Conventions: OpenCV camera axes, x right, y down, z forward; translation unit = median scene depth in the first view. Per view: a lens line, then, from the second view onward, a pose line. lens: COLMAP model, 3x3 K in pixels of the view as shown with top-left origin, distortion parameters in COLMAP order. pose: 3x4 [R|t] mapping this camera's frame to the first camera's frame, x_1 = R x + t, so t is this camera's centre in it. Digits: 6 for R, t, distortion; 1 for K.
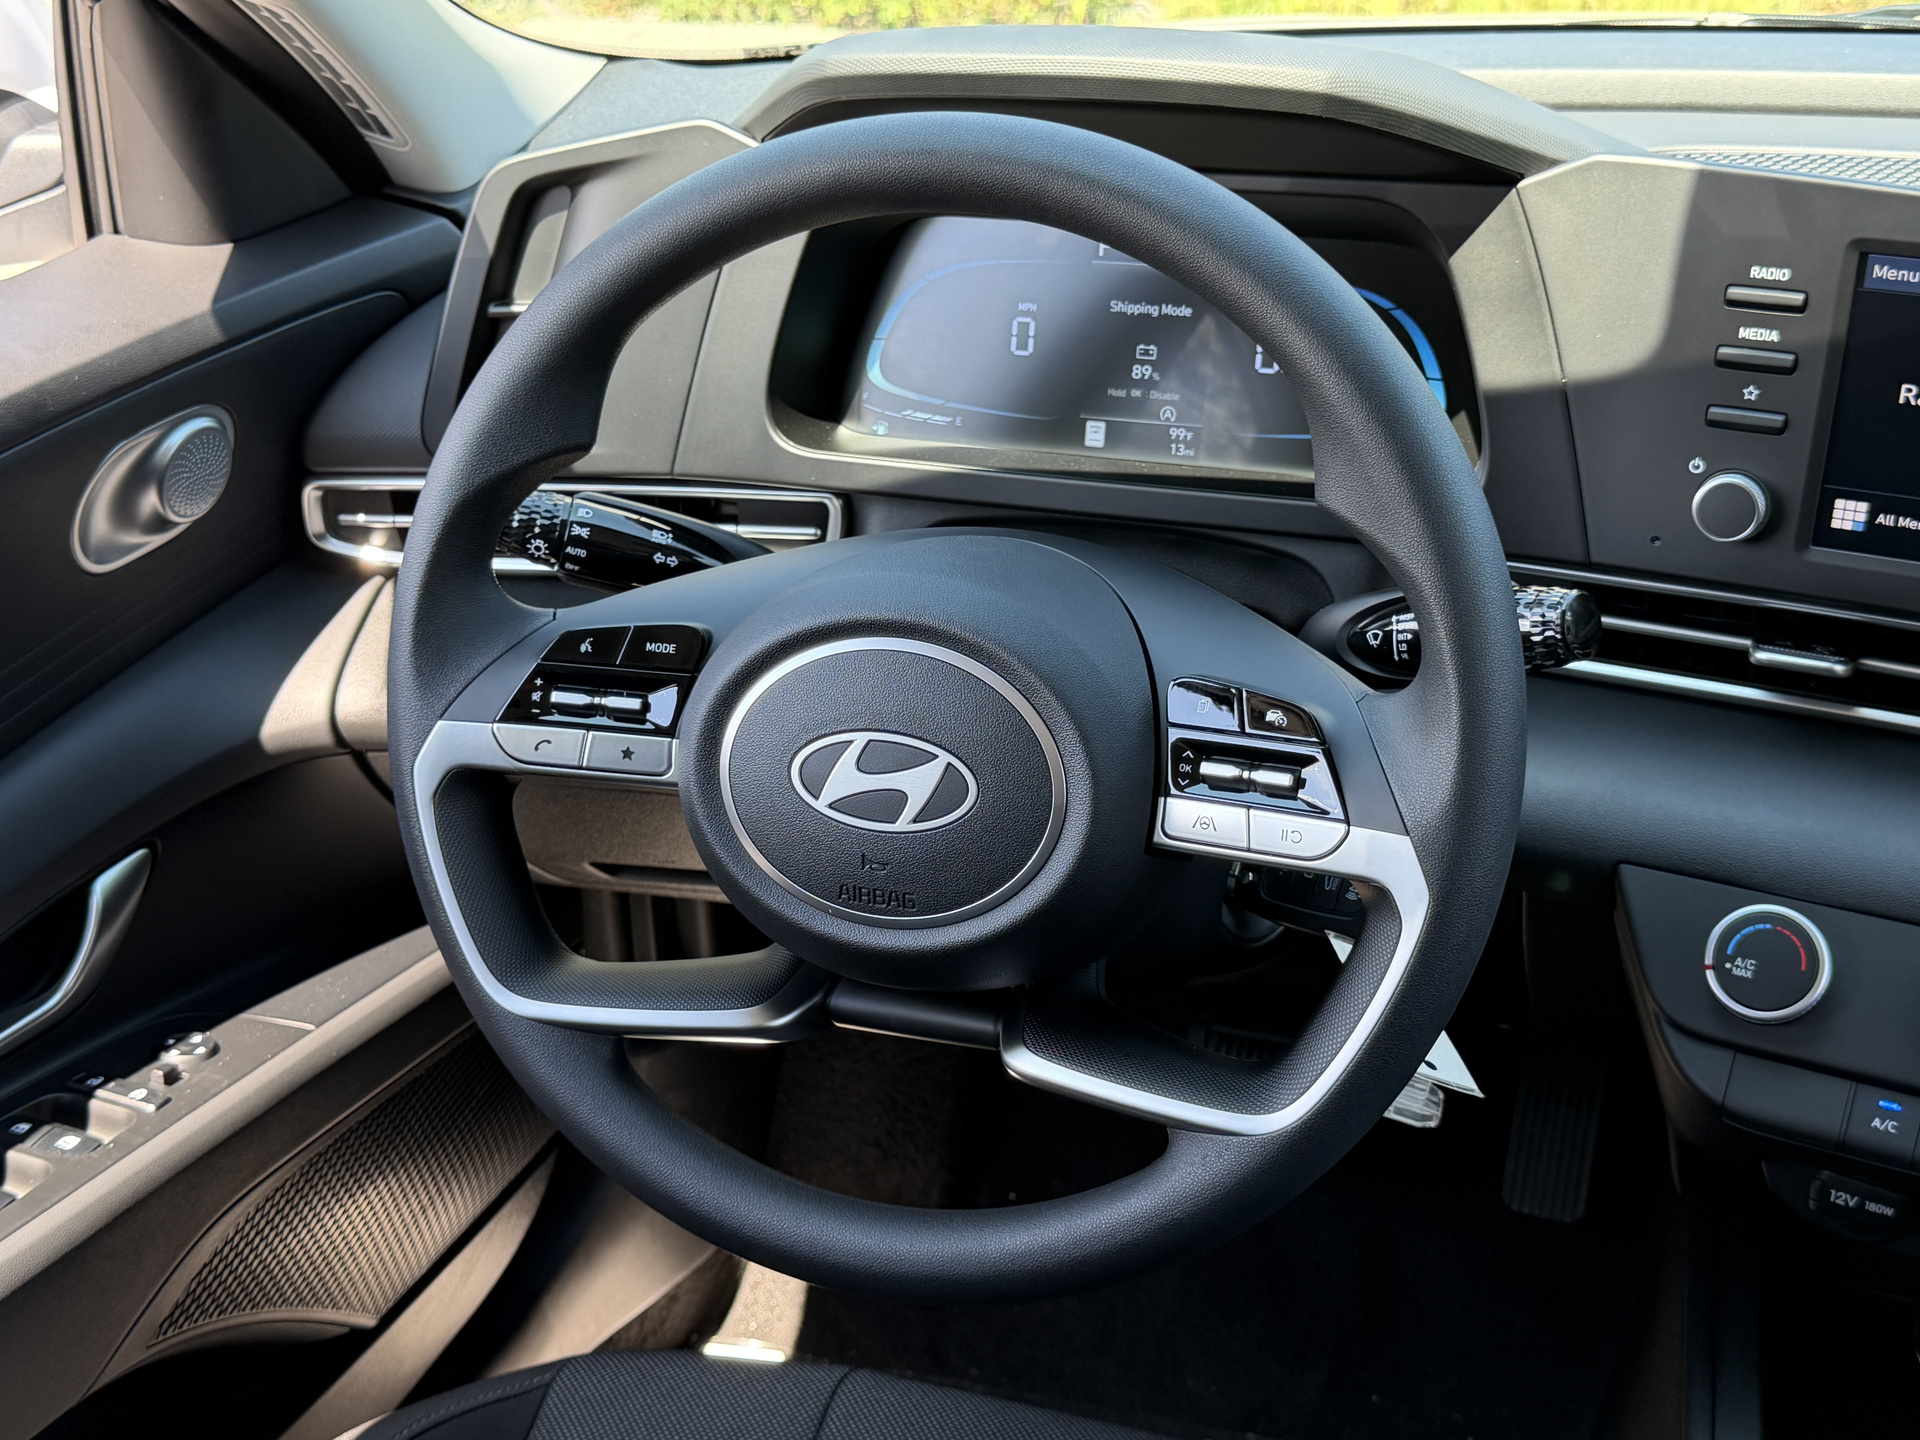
lens RADIAL K [[2320.2, 0, 952.2], [0, 2320.2, 733.8], [0, 0, 1]] dist [0.197487, -0.535162]
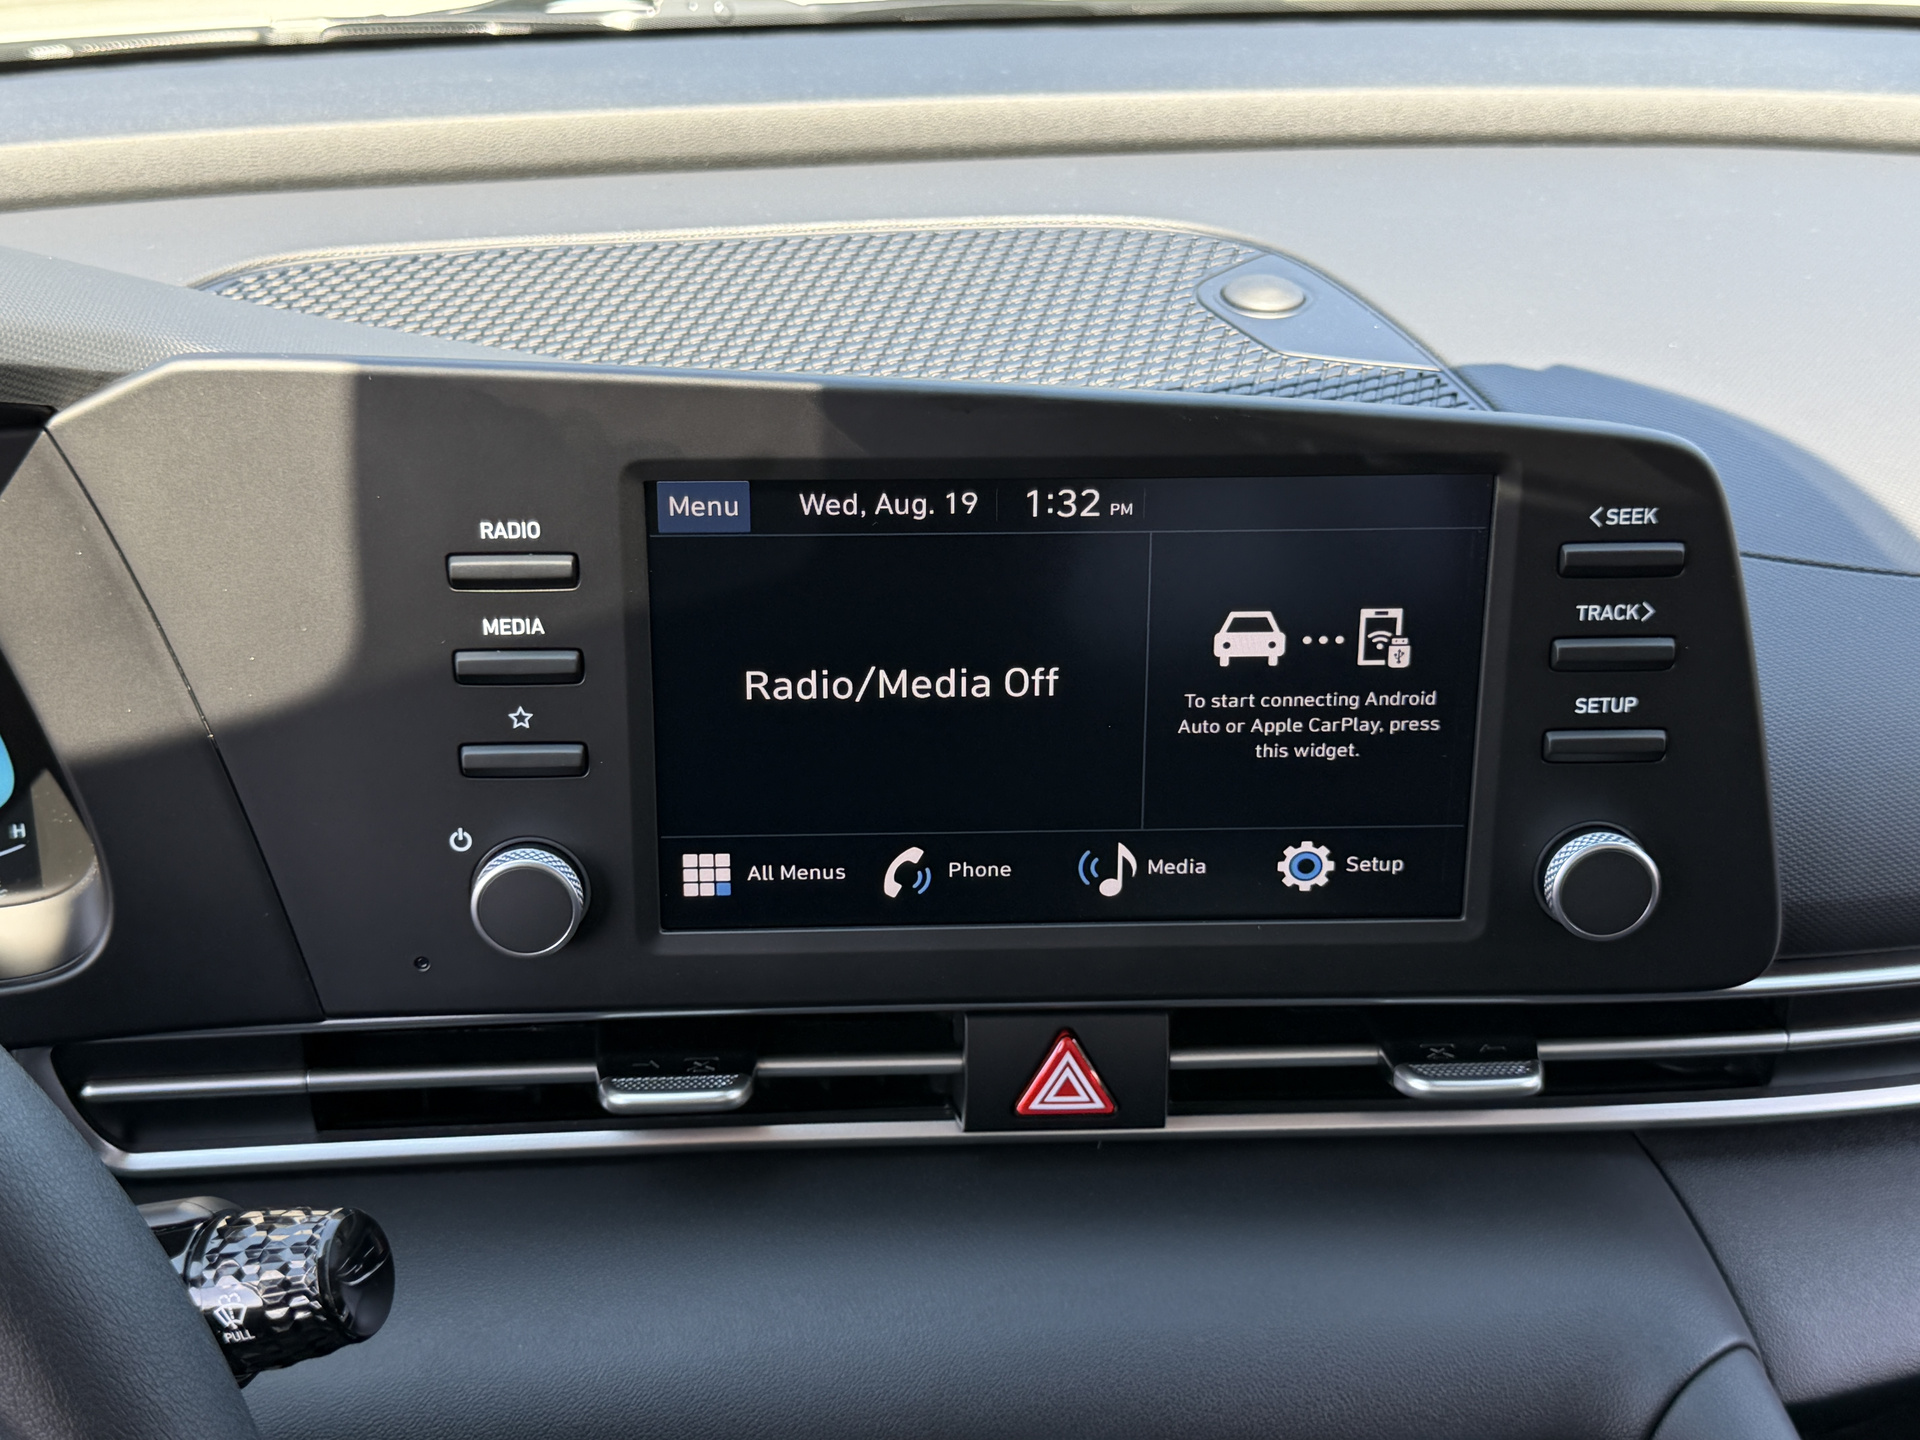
lens RADIAL K [[2515.4, 0, 942.7], [0, 2515.4, 733.4], [0, 0, 1]] dist [0.128346, -0.126857]
pose [[0.846387, -0.209972, 0.489429, 0.109052], [0.203325, 0.976786, 0.067437, -0.161602], [-0.492227, 0.042435, 0.869432, 0.374736]]
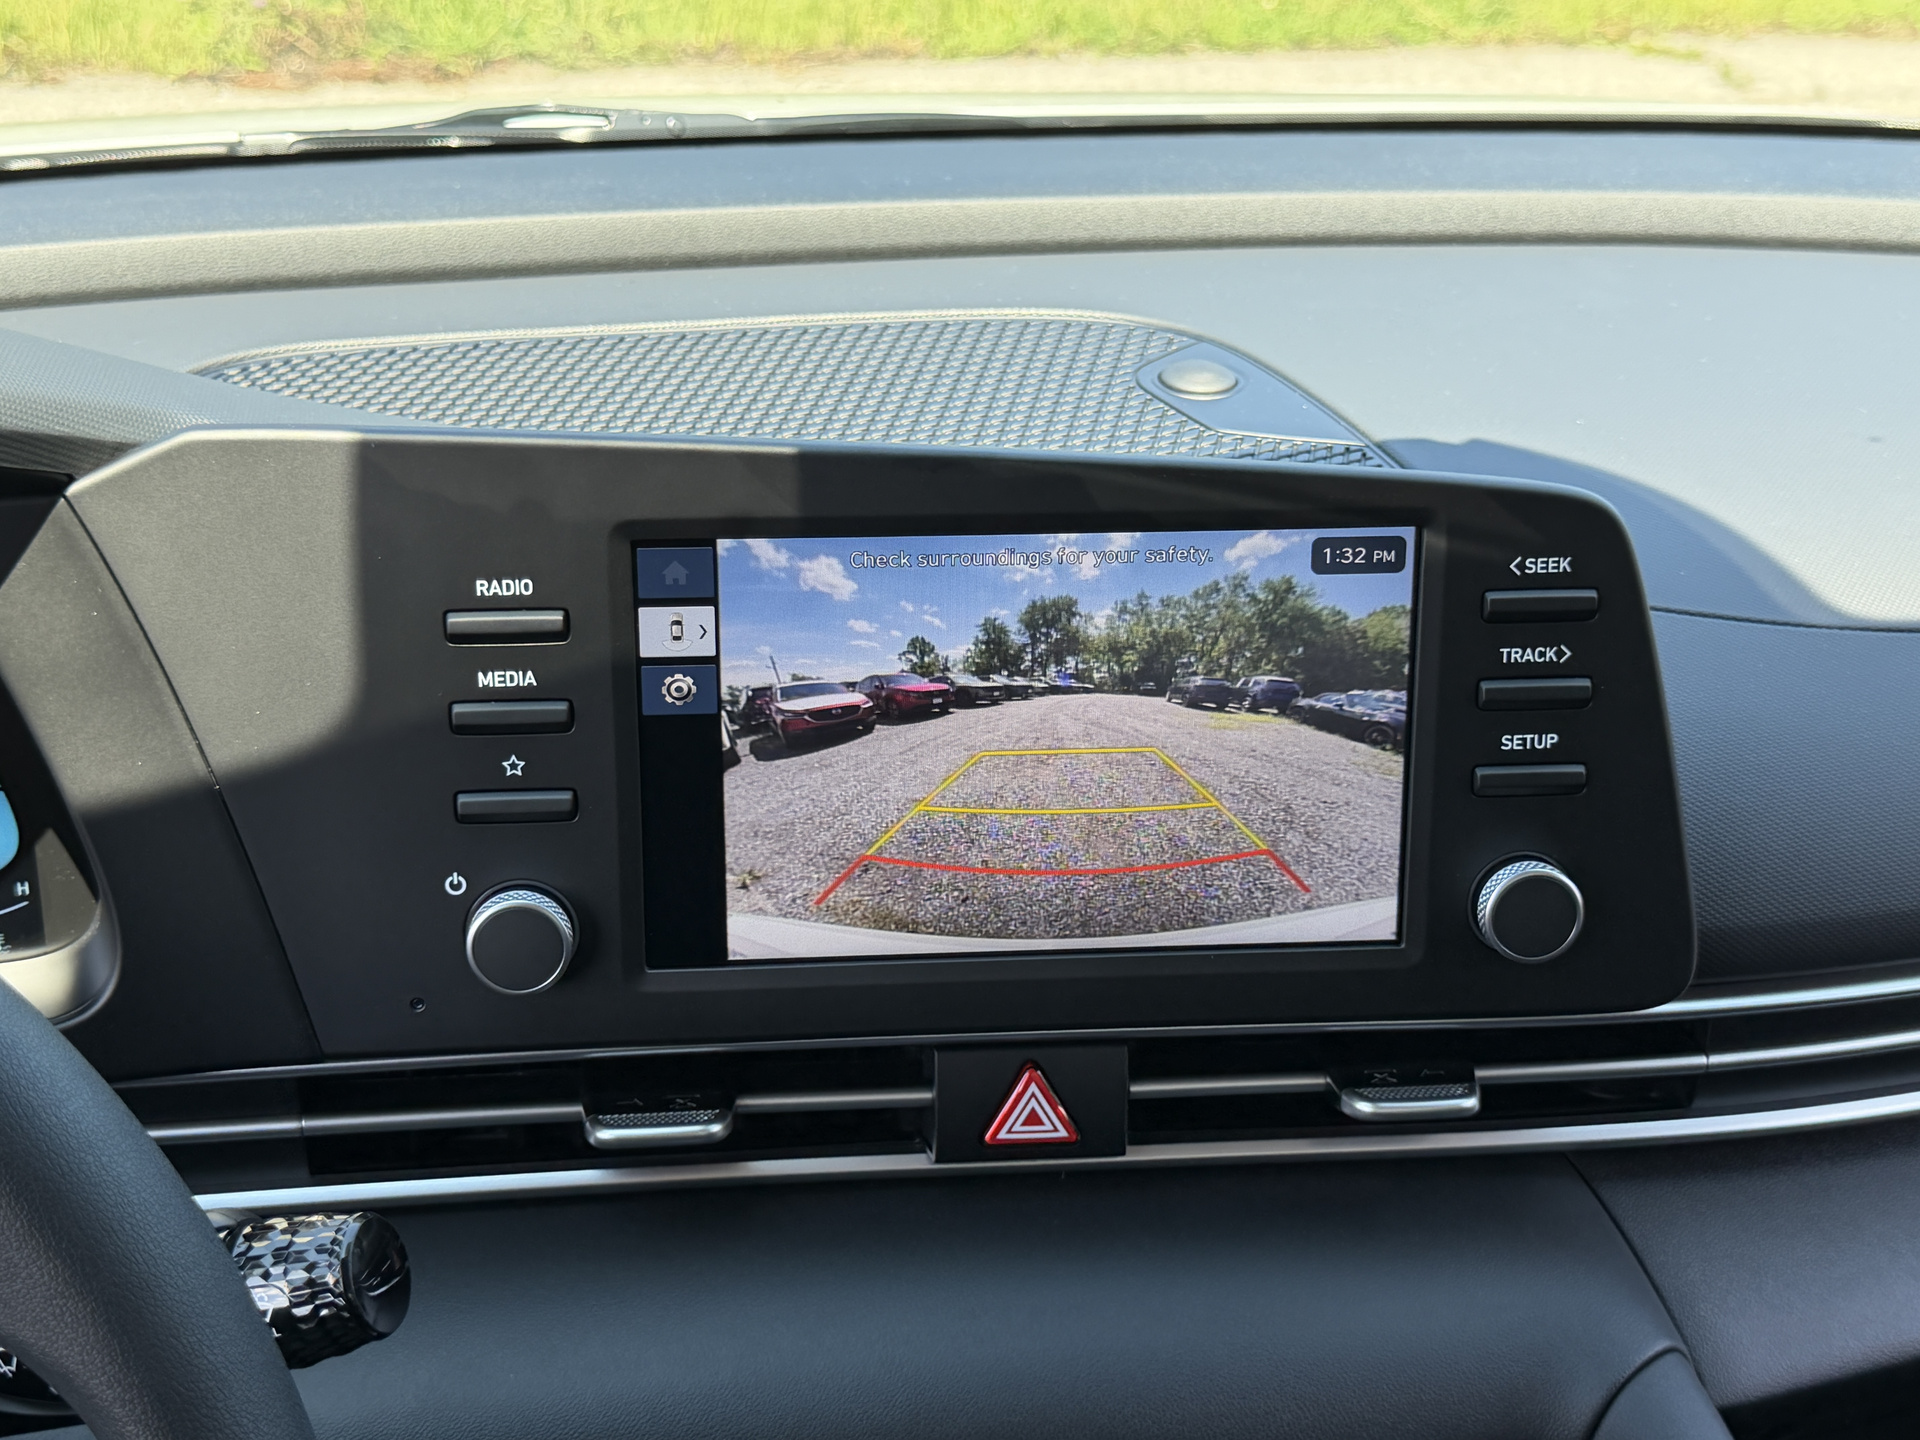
lens RADIAL K [[2510.6, 0, 960.0], [0, 2510.6, 720.0], [0, 0, 1]] dist [0.121016, -0.036809]
pose [[0.824959, -0.194169, 0.530792, 0.074675], [0.215626, 0.976229, 0.021989, -0.144796], [-0.522444, 0.096313, 0.847217, 0.347637]]
